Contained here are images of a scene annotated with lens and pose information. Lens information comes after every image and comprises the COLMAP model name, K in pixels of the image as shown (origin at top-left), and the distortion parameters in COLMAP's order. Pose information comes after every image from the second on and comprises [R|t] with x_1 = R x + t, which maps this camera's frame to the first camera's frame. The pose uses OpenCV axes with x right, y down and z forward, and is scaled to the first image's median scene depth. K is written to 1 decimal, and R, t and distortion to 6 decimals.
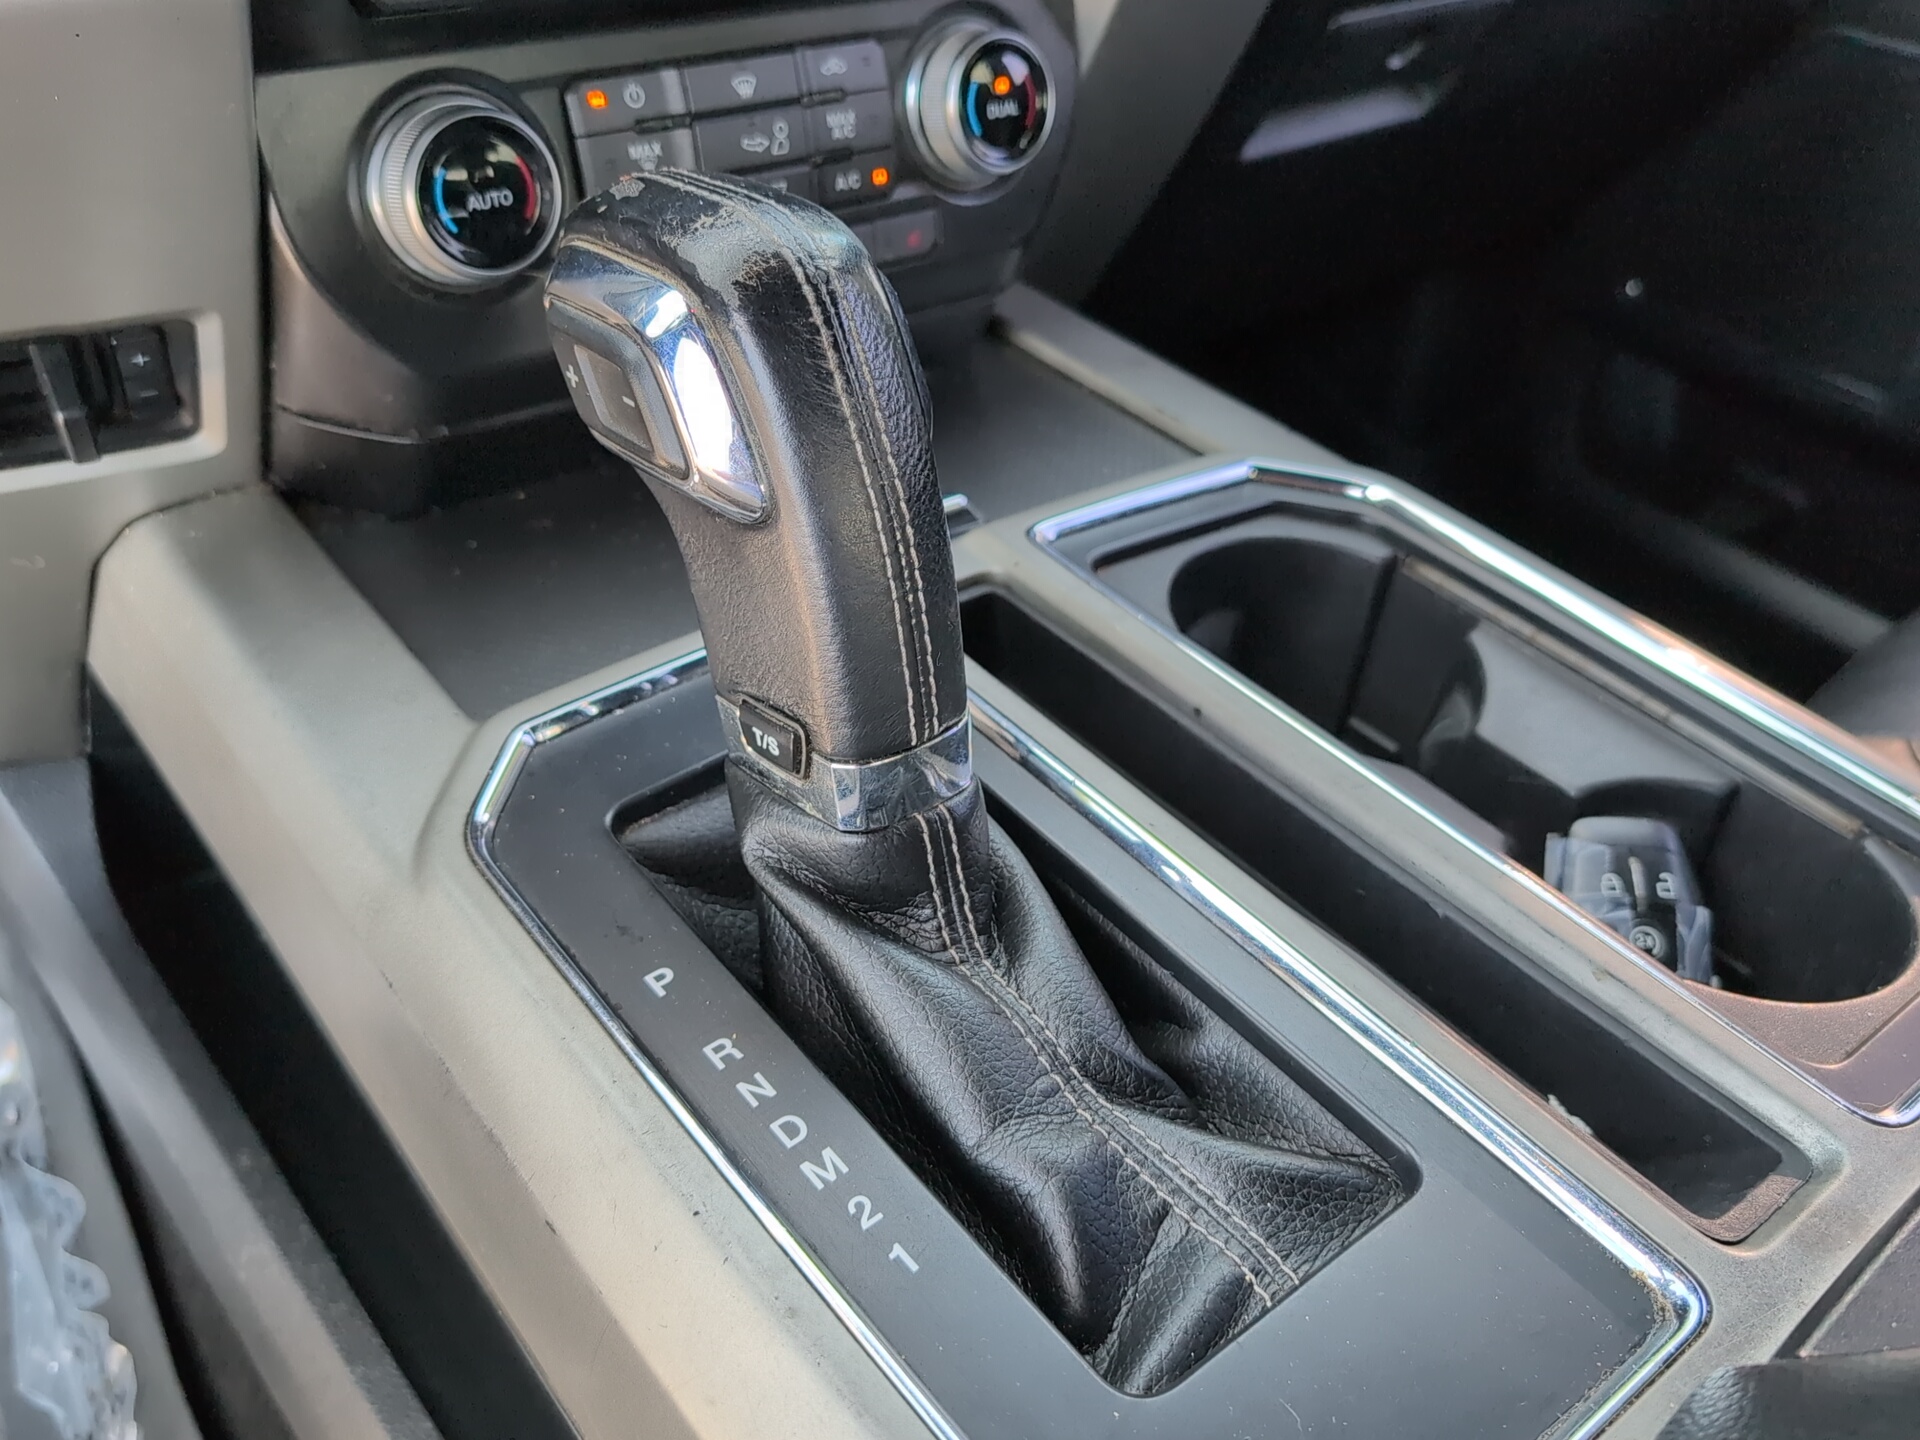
lens RADIAL K [[1634.4, 0, 960.0], [0, 1634.4, 720.0], [0, 0, 1]] dist [0.009752, -0.007648]
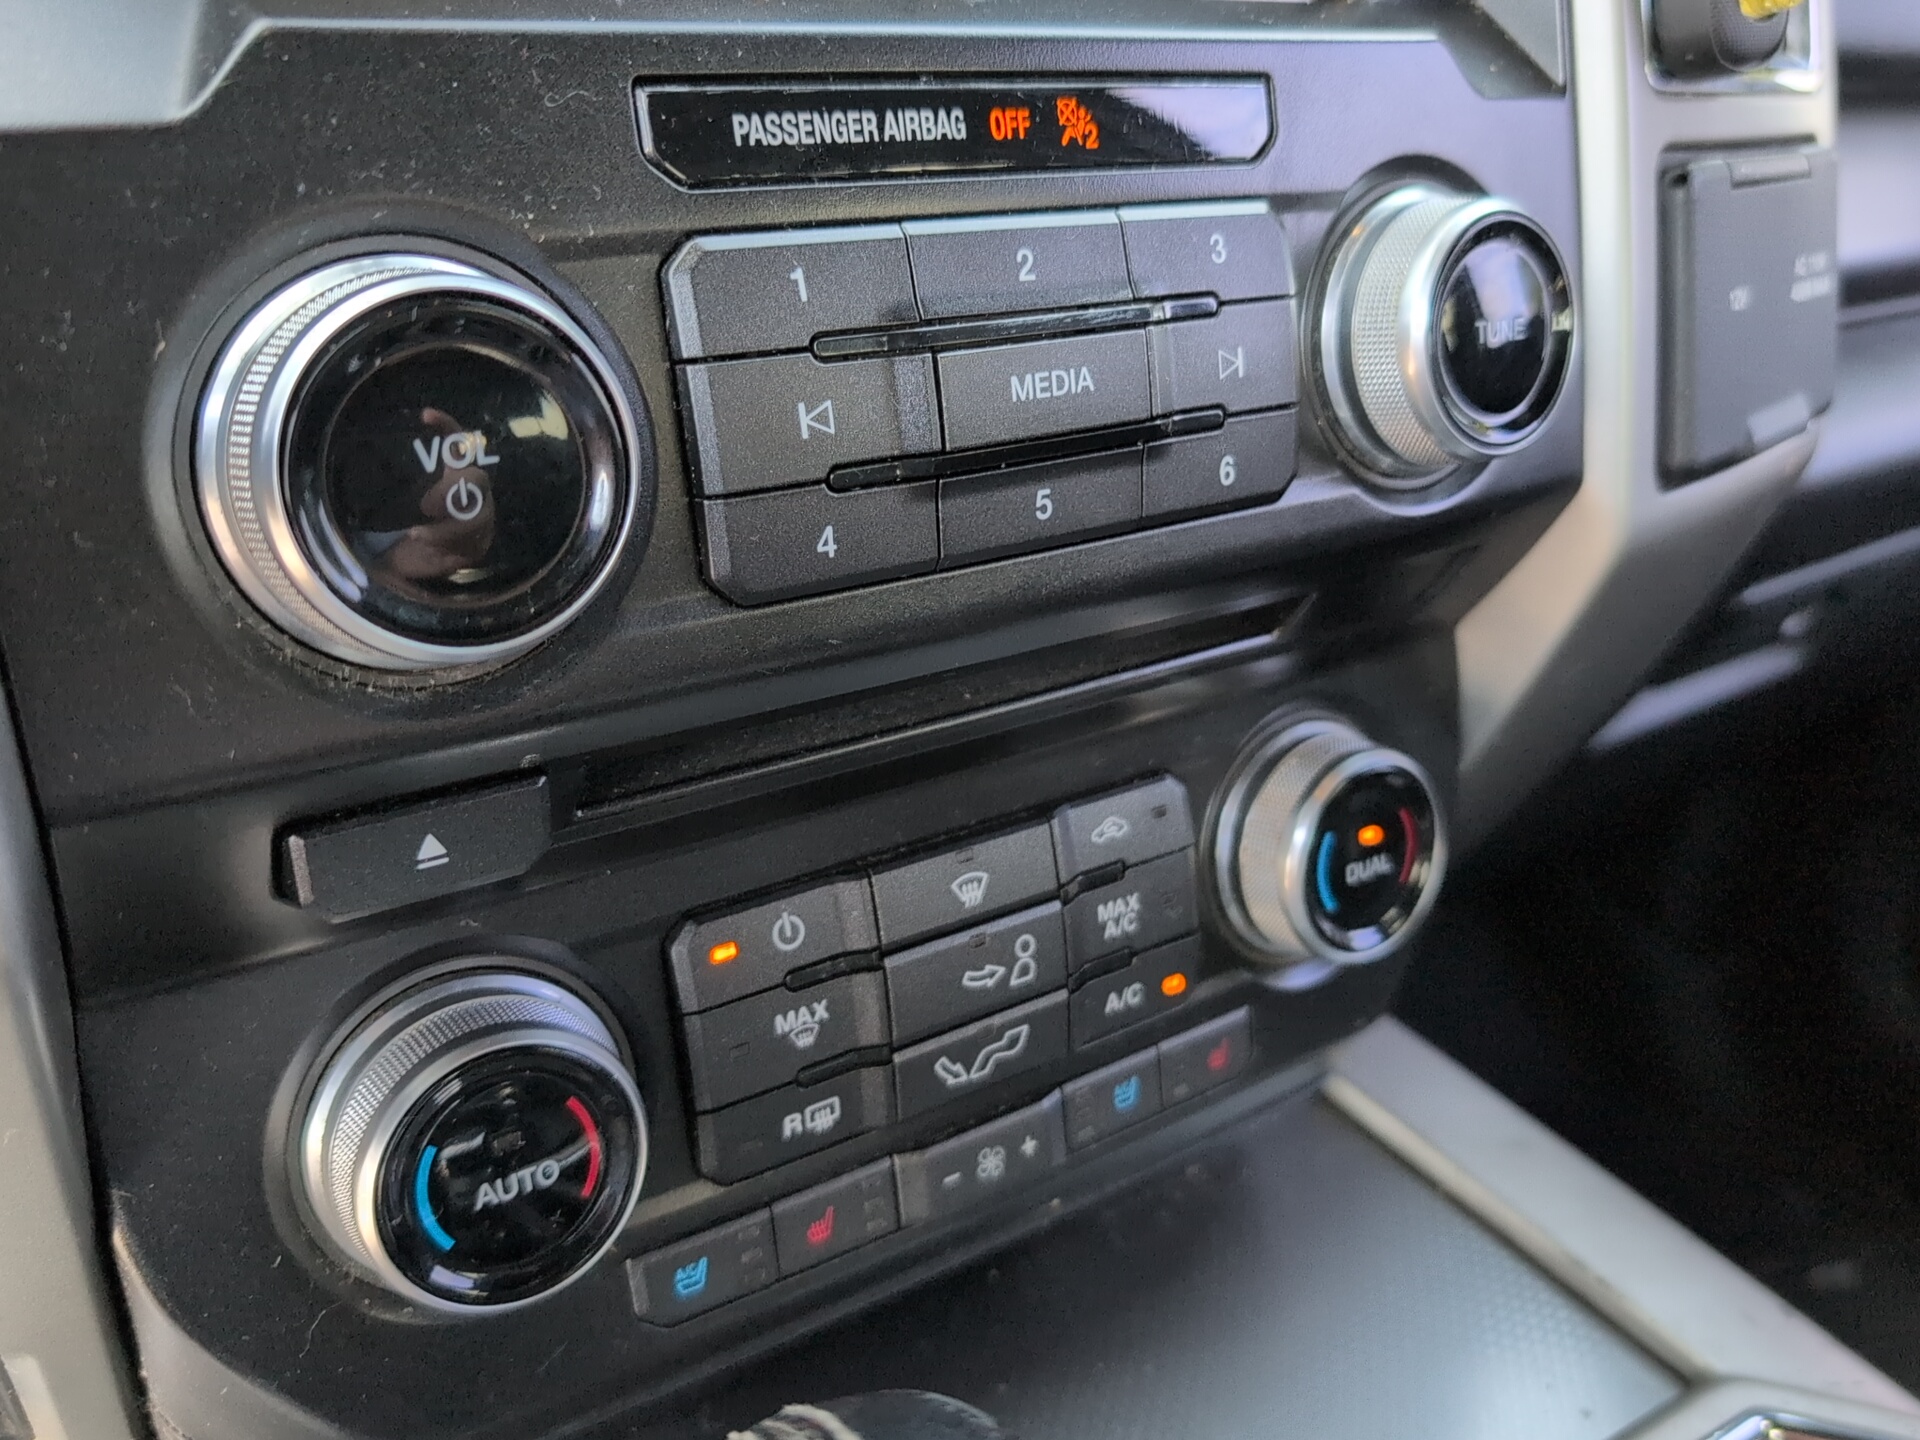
lens RADIAL K [[1634.4, 0, 960.0], [0, 1634.4, 720.0], [0, 0, 1]] dist [0.009752, -0.007648]
pose [[0.997907, 0.025942, -0.059242, -0.100026], [-0.035944, 0.983988, -0.174574, -0.336682], [0.053764, 0.176338, 0.982860, 0.397990]]
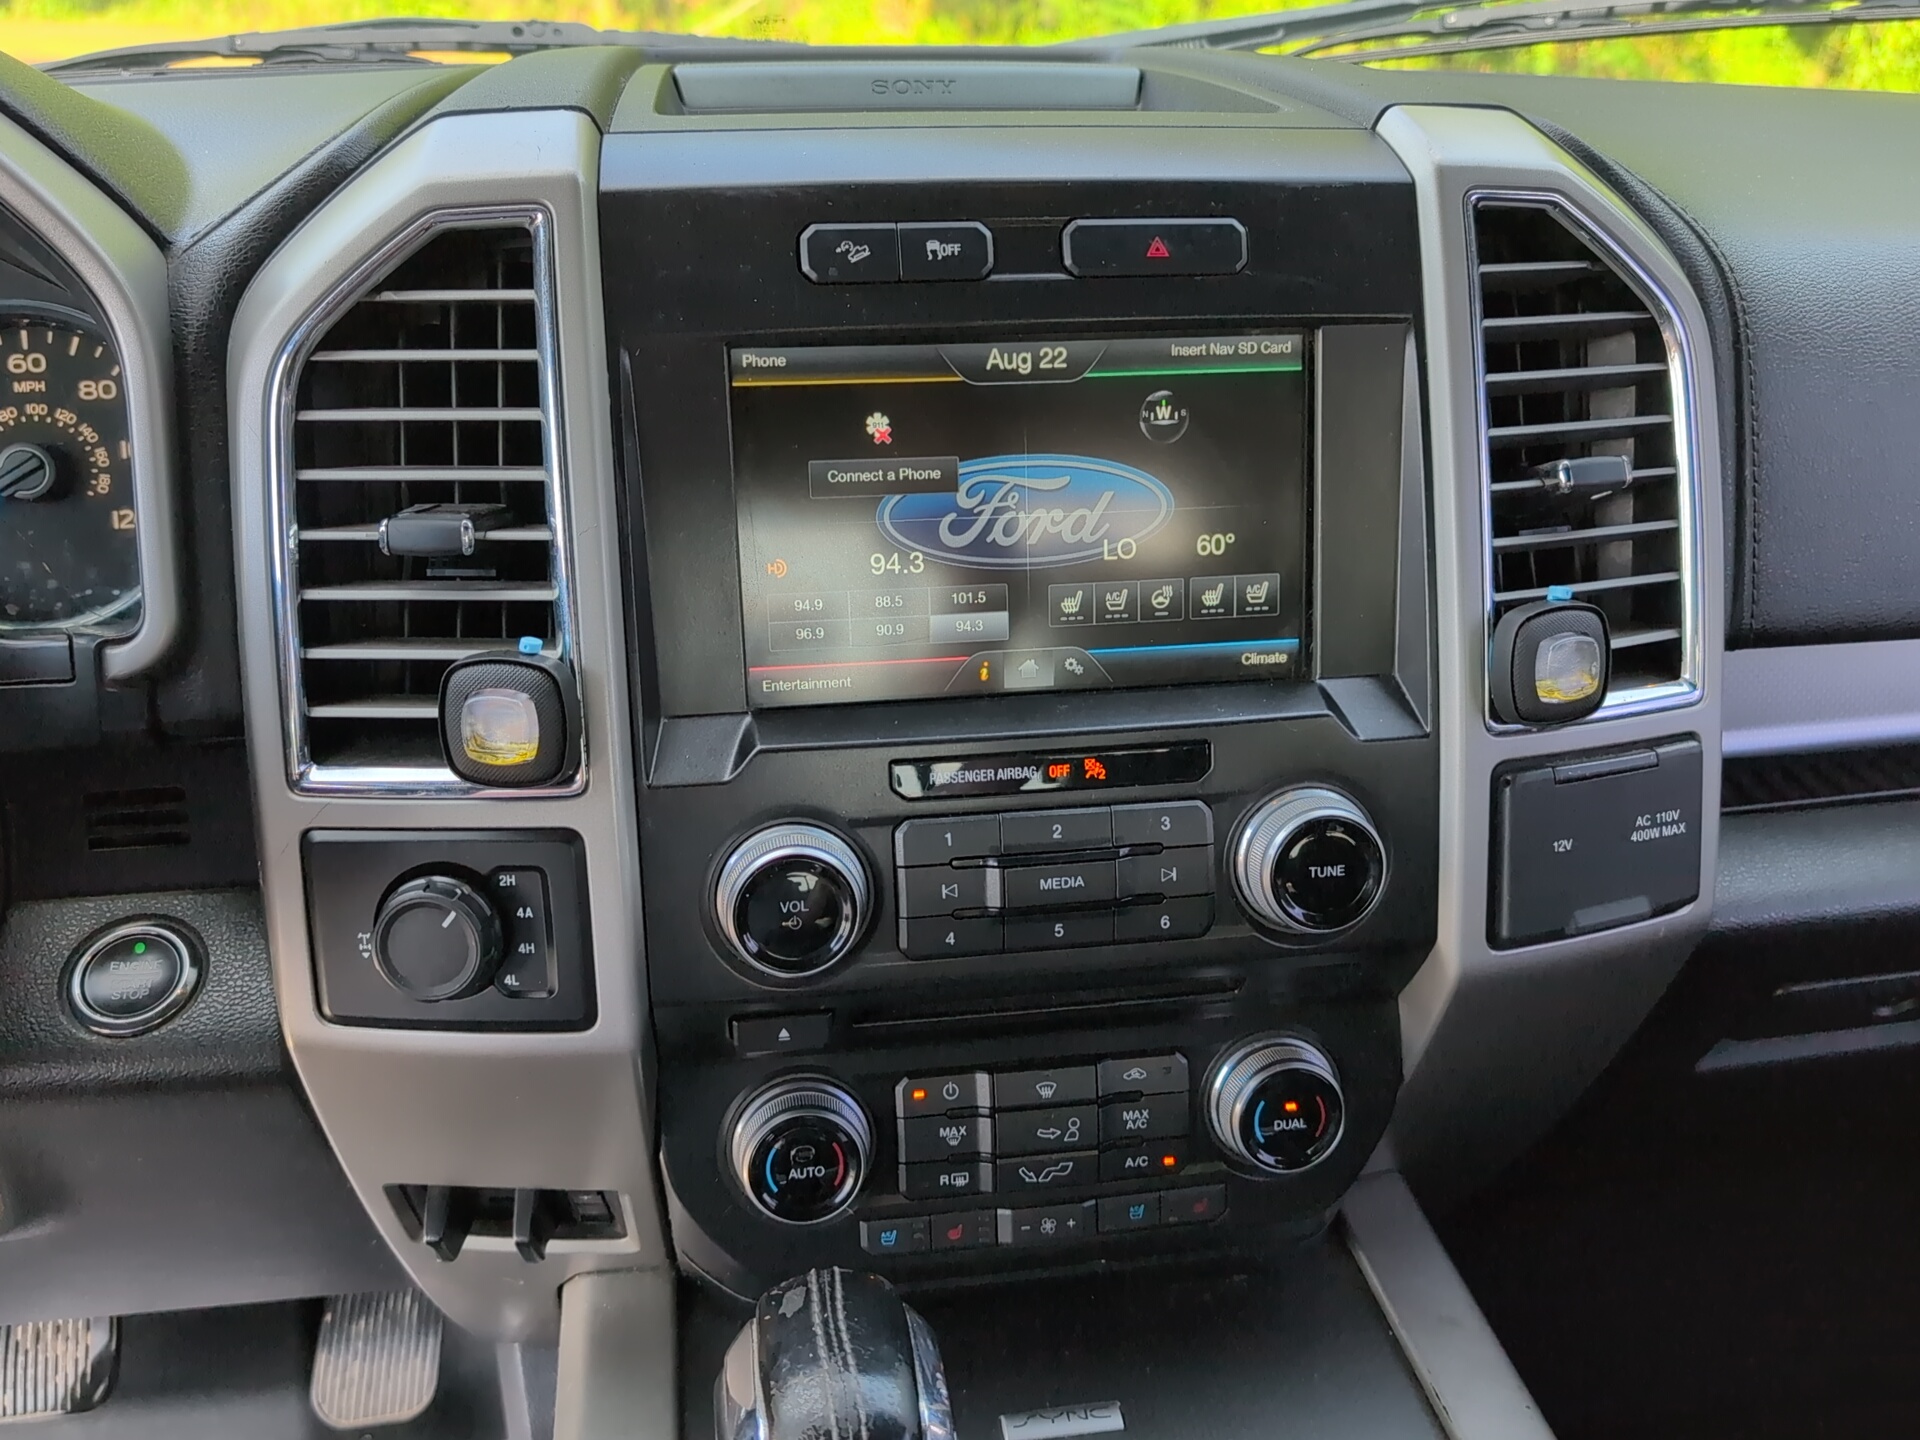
lens RADIAL K [[1634.4, 0, 960.0], [0, 1634.4, 720.0], [0, 0, 1]] dist [0.009752, -0.007648]
pose [[0.870924, 0.152234, -0.467243, 0.336357], [-0.252869, 0.954098, -0.160482, -0.429332], [0.421365, 0.257919, 0.869442, -0.164932]]
